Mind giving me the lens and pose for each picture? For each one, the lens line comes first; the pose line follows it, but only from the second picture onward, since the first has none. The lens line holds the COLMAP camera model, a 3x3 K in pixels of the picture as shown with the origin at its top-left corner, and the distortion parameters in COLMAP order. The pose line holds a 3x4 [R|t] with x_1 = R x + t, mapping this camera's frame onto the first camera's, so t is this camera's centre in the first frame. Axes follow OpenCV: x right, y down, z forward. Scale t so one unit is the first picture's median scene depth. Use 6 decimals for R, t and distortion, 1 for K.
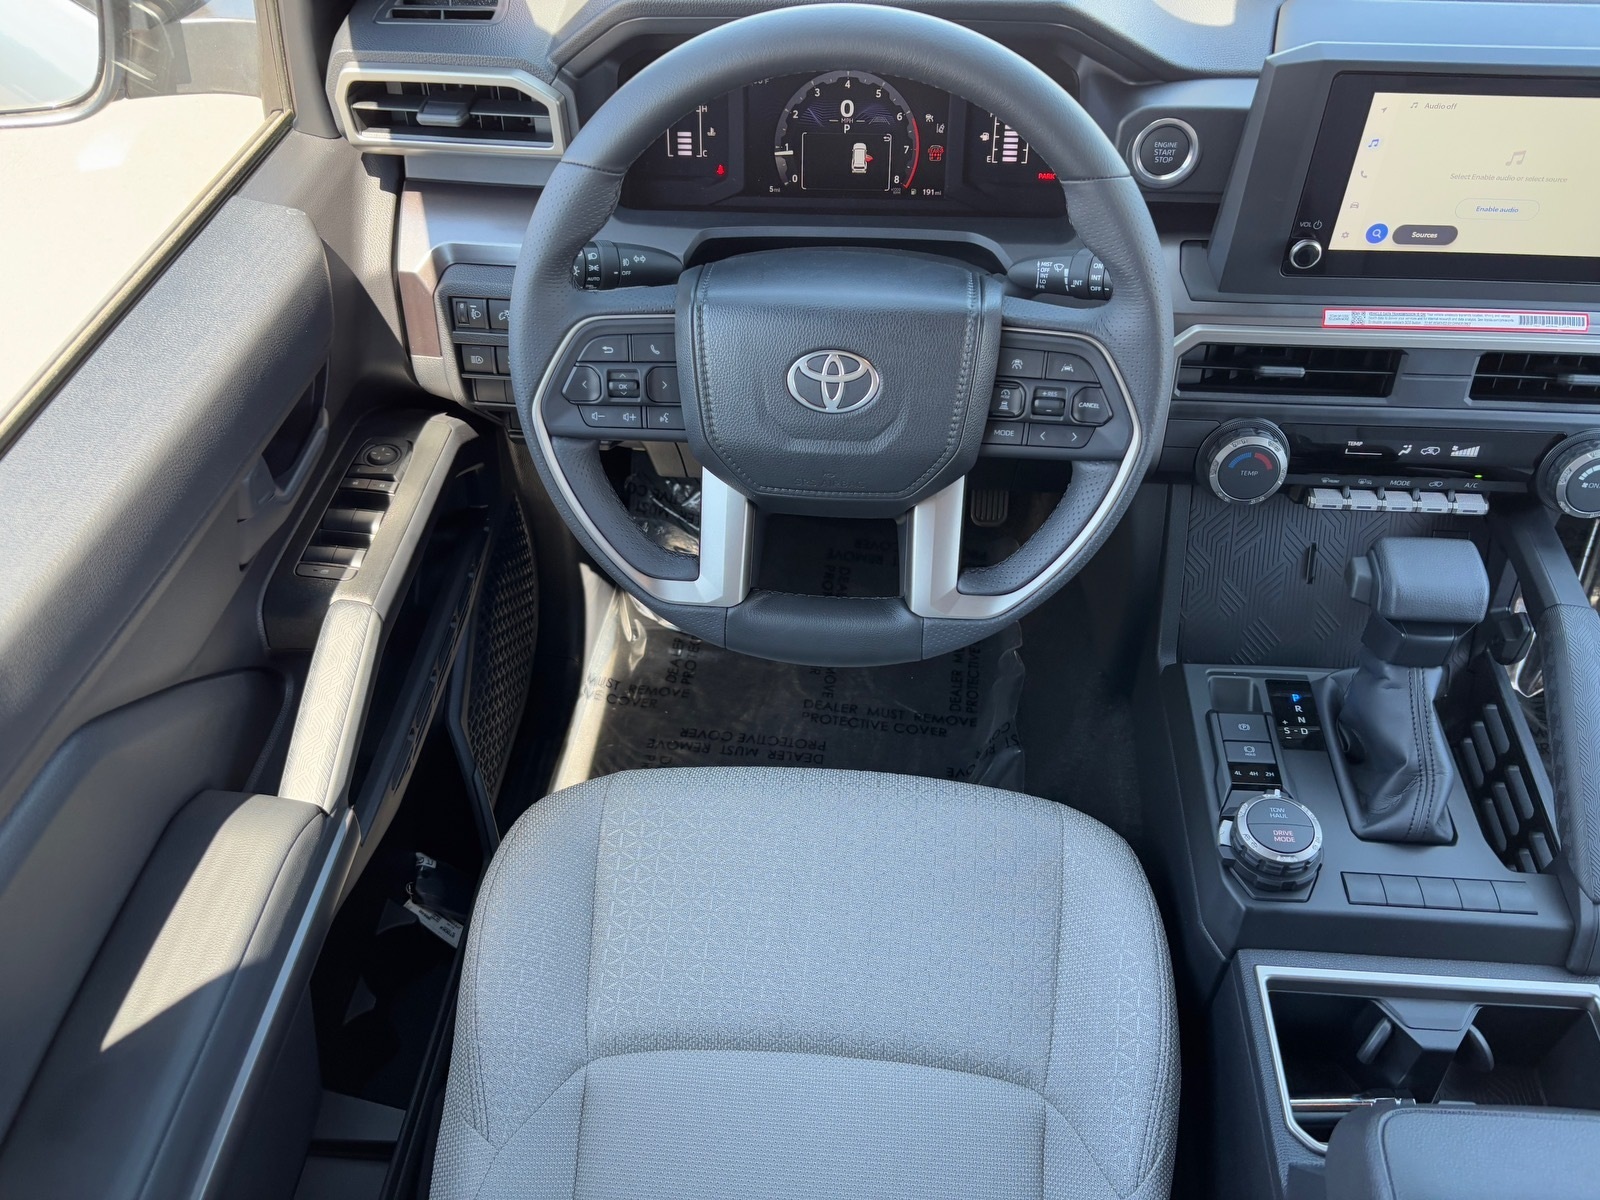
lens RADIAL K [[1218.2, 0, 799.3], [0, 1218.2, 609.8], [0, 0, 1]] dist [0.042041, -0.053467]
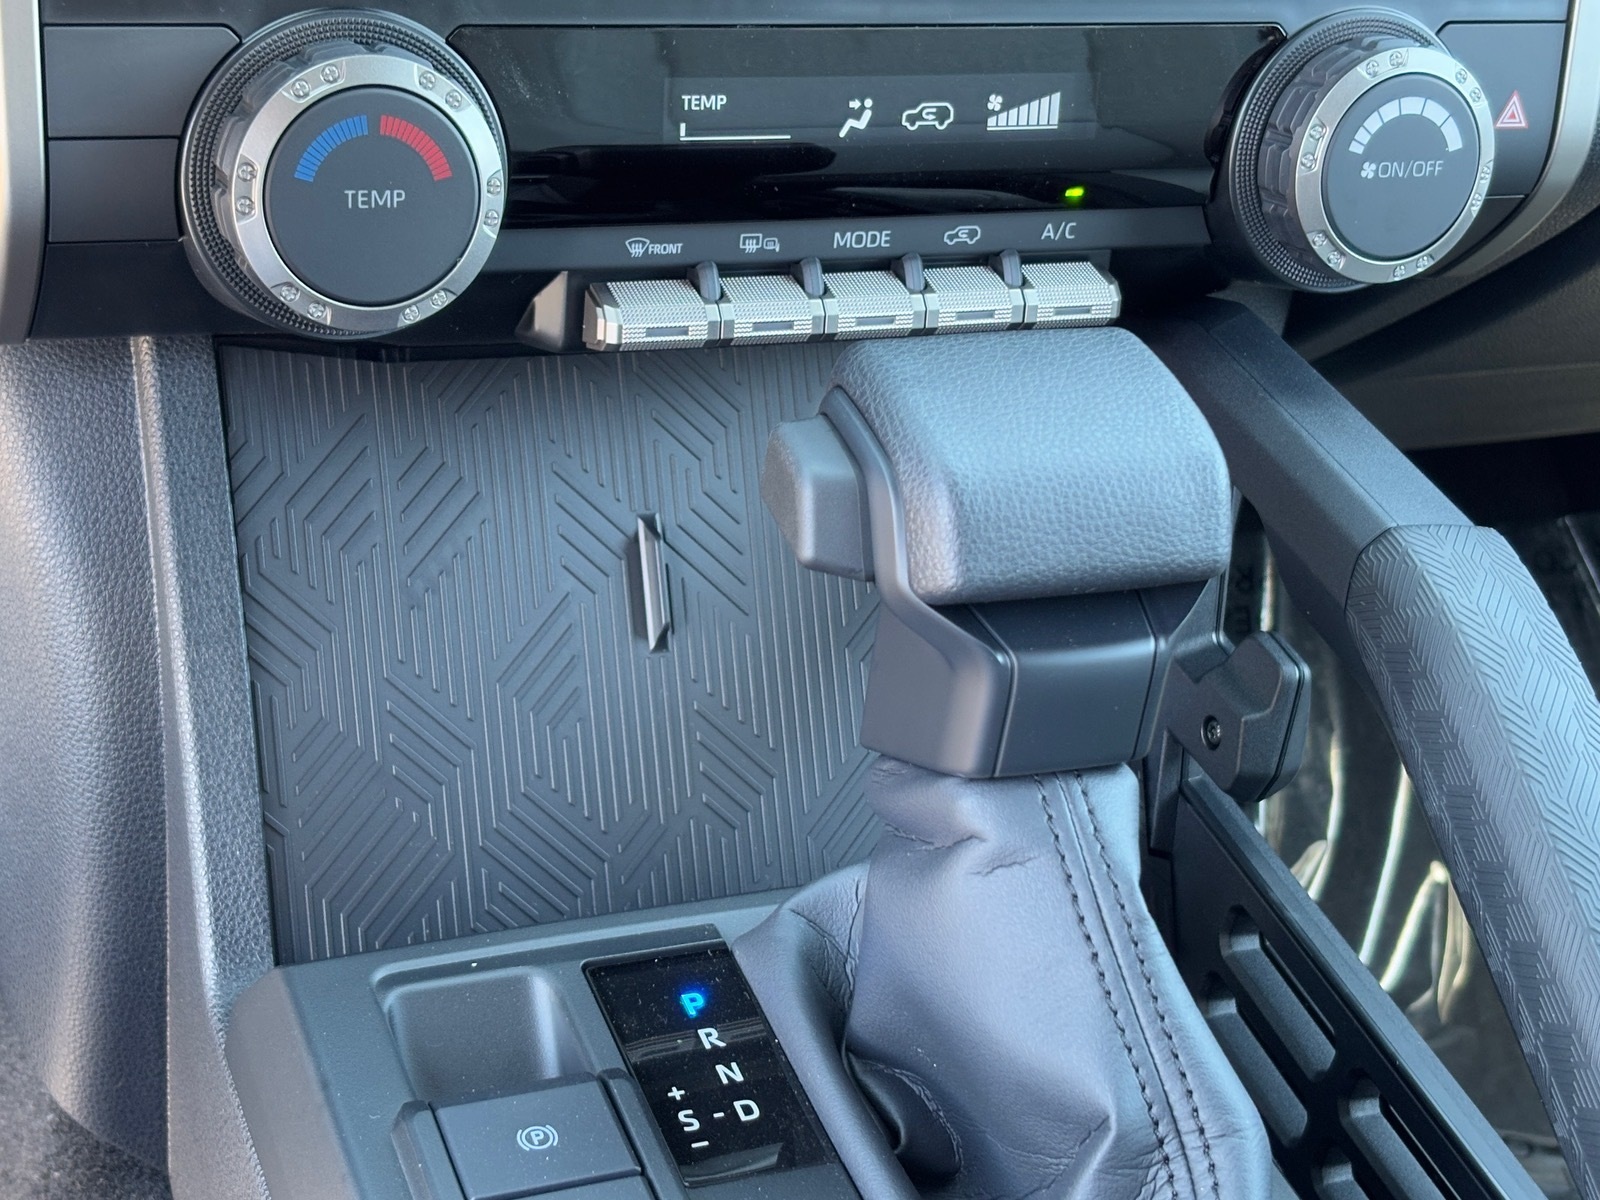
lens RADIAL K [[2618.2, 0, 783.6], [0, 2618.2, 604.5], [0, 0, 1]] dist [0.143644, 0.000000]
pose [[0.889350, -0.113278, 0.442973, 0.179620], [0.202312, 0.966316, -0.159071, 0.088003], [-0.410033, 0.231089, 0.882310, 0.470886]]
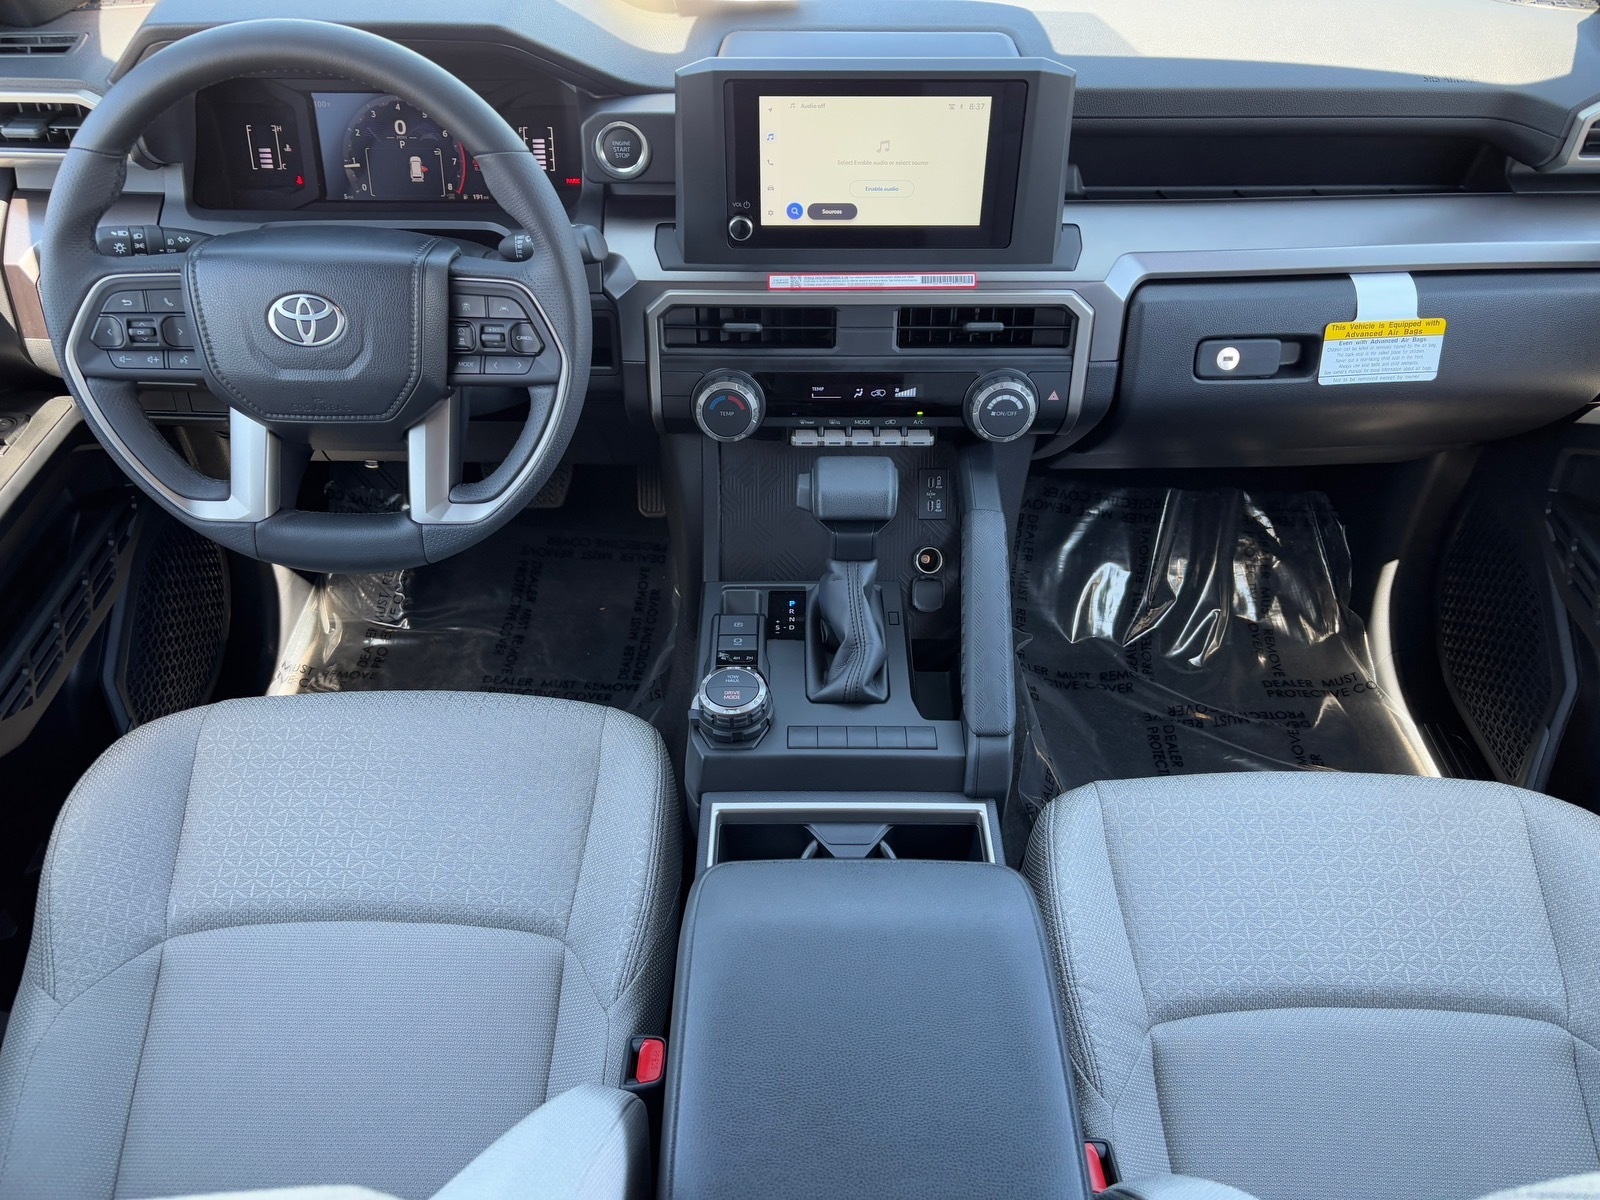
lens RADIAL K [[1218.2, 0, 788.5], [0, 1218.2, 613.2], [0, 0, 1]] dist [0.042041, -0.053467]
pose [[0.997578, -0.035919, 0.059558, 0.351753], [0.040200, 0.996572, -0.072308, 0.177156], [-0.056757, 0.074527, 0.995603, -0.191913]]
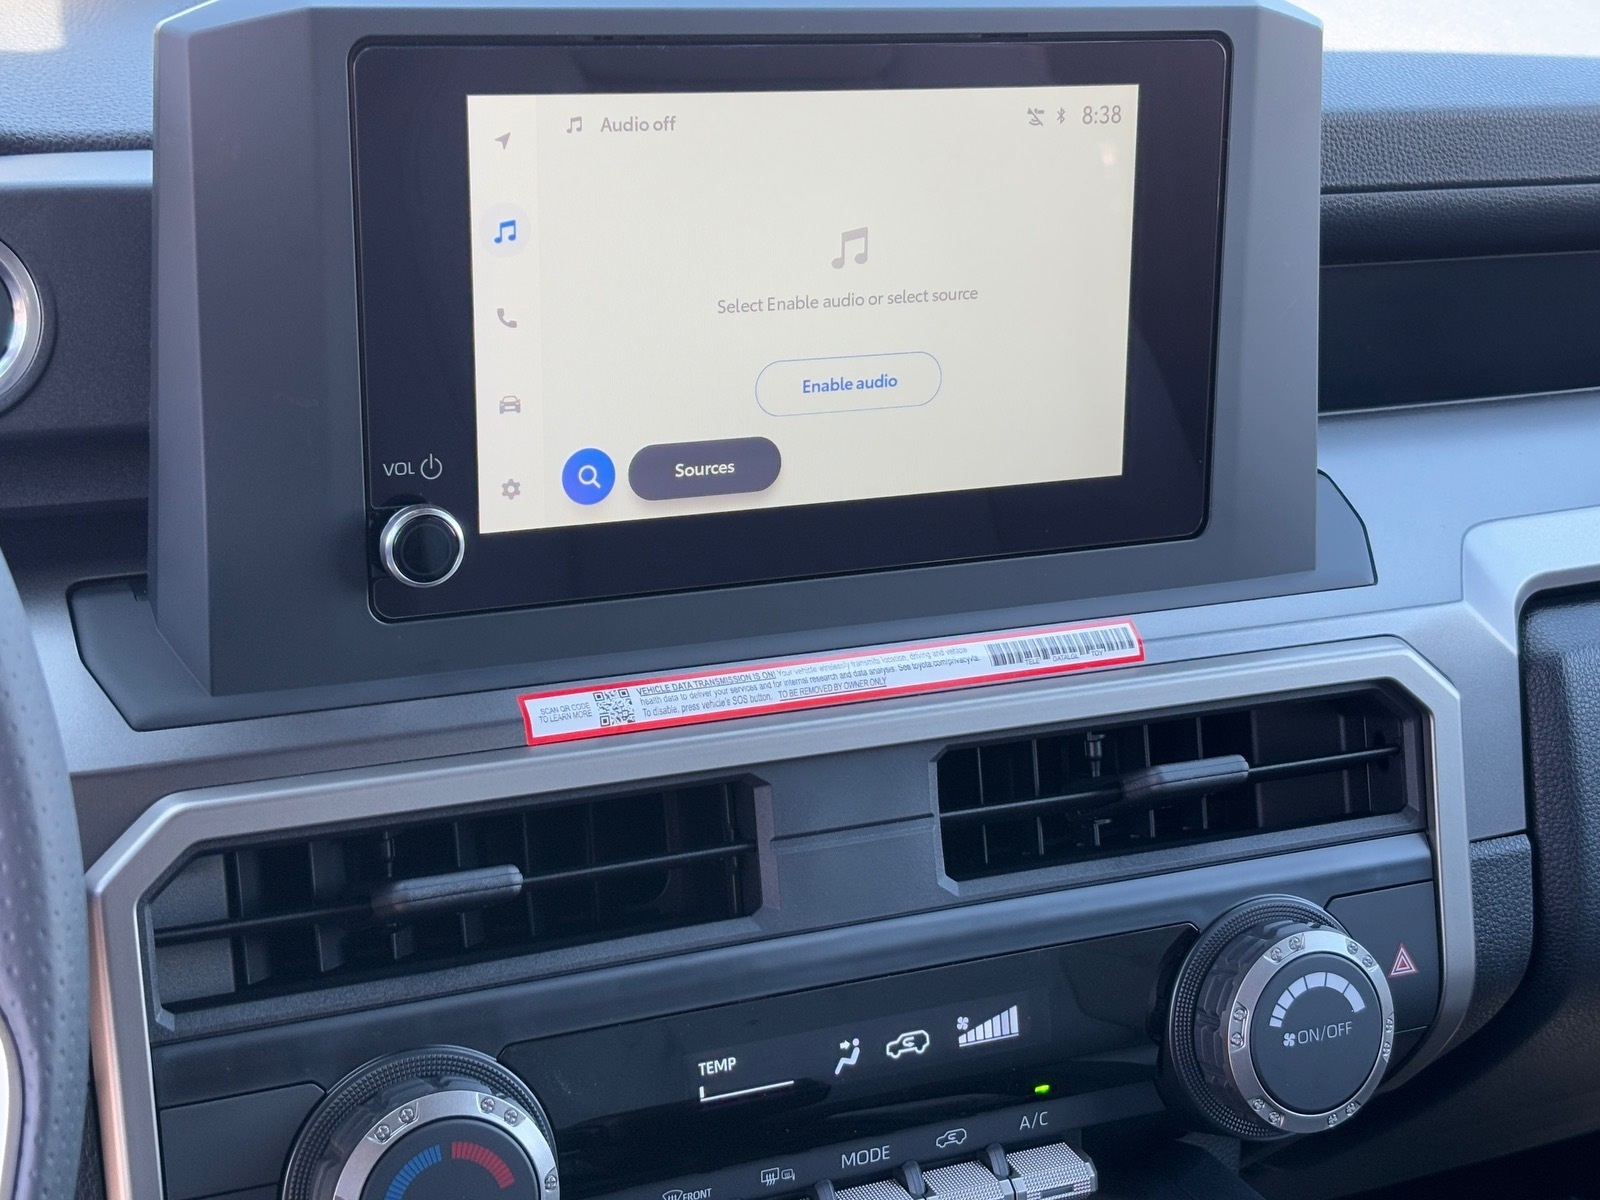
lens RADIAL K [[2618.2, 0, 809.1], [0, 2618.2, 627.8], [0, 0, 1]] dist [0.143644, 0.000000]
pose [[0.862767, -0.111296, 0.493201, 0.128759], [0.326137, 0.867905, -0.374667, 0.043070], [-0.386352, 0.484101, 0.785097, 0.360225]]
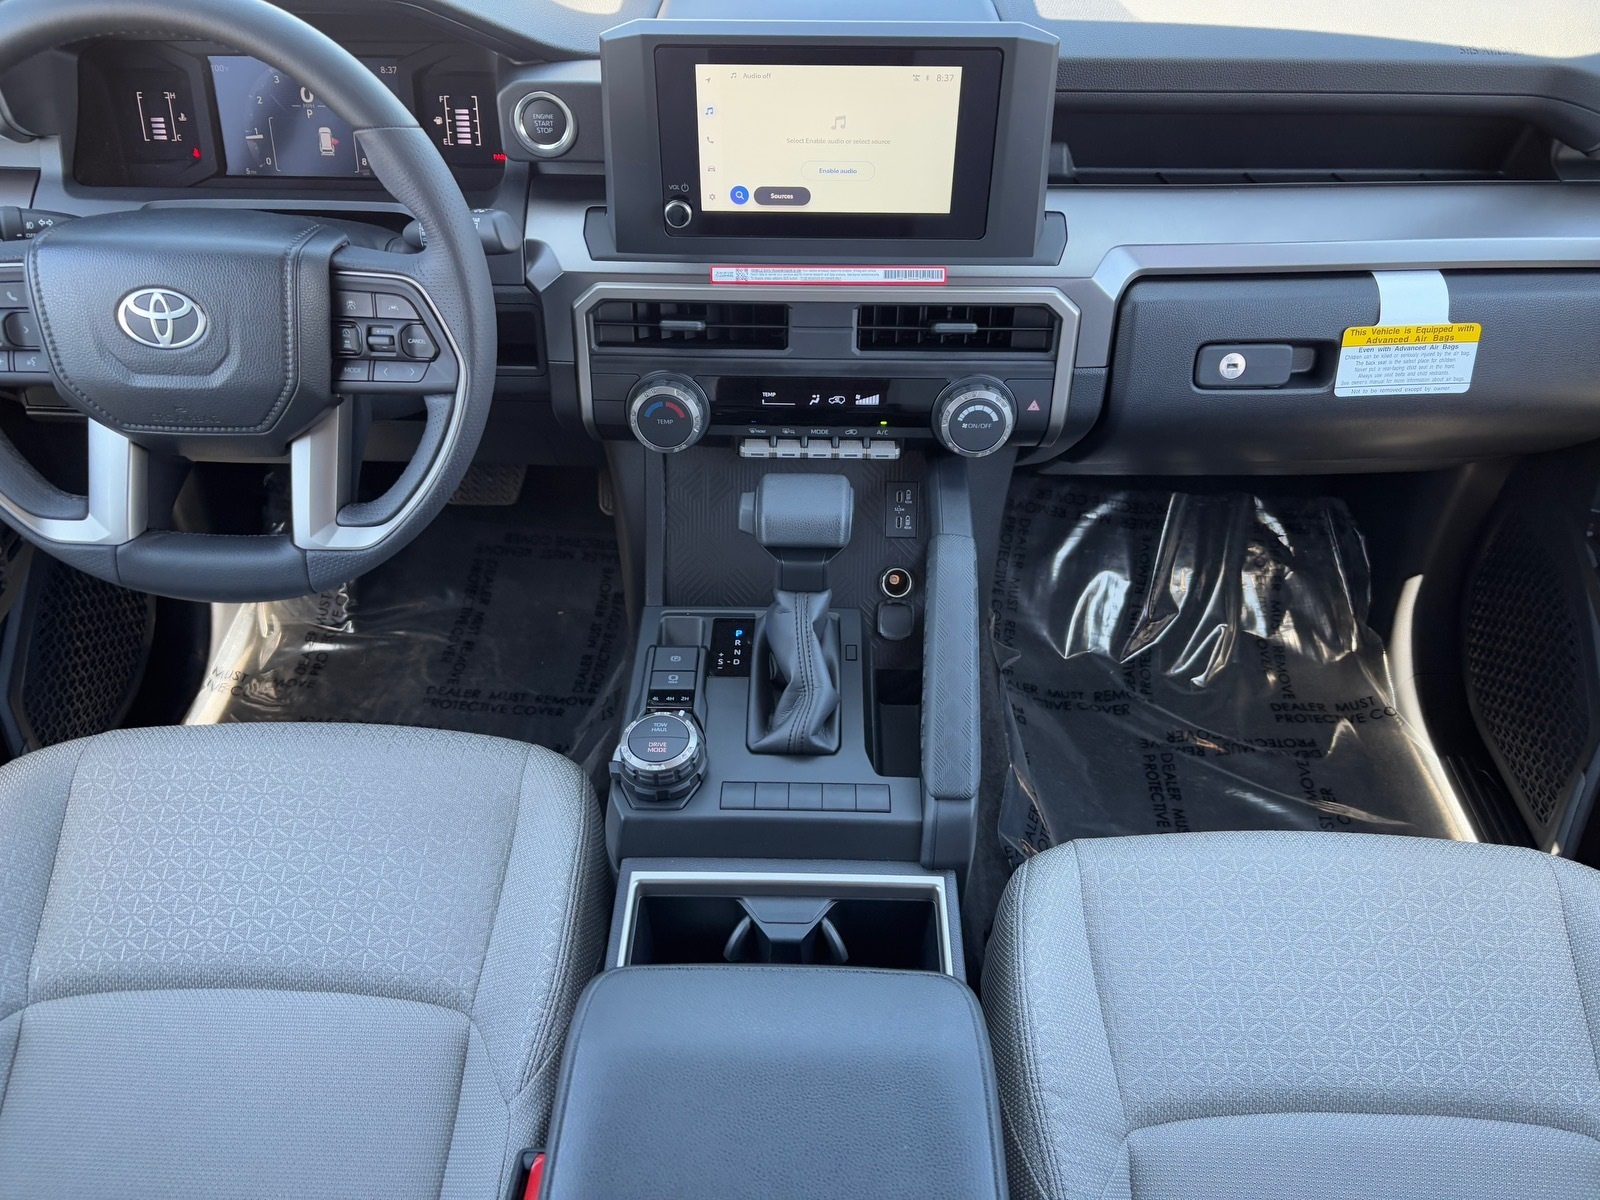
lens RADIAL K [[1218.2, 0, 791.8], [0, 1218.2, 591.6], [0, 0, 1]] dist [0.042041, -0.053467]
pose [[0.998601, -0.023559, 0.047347, 0.427850], [0.026465, 0.997743, -0.061712, 0.107990], [-0.045786, 0.062879, 0.996970, -0.065212]]
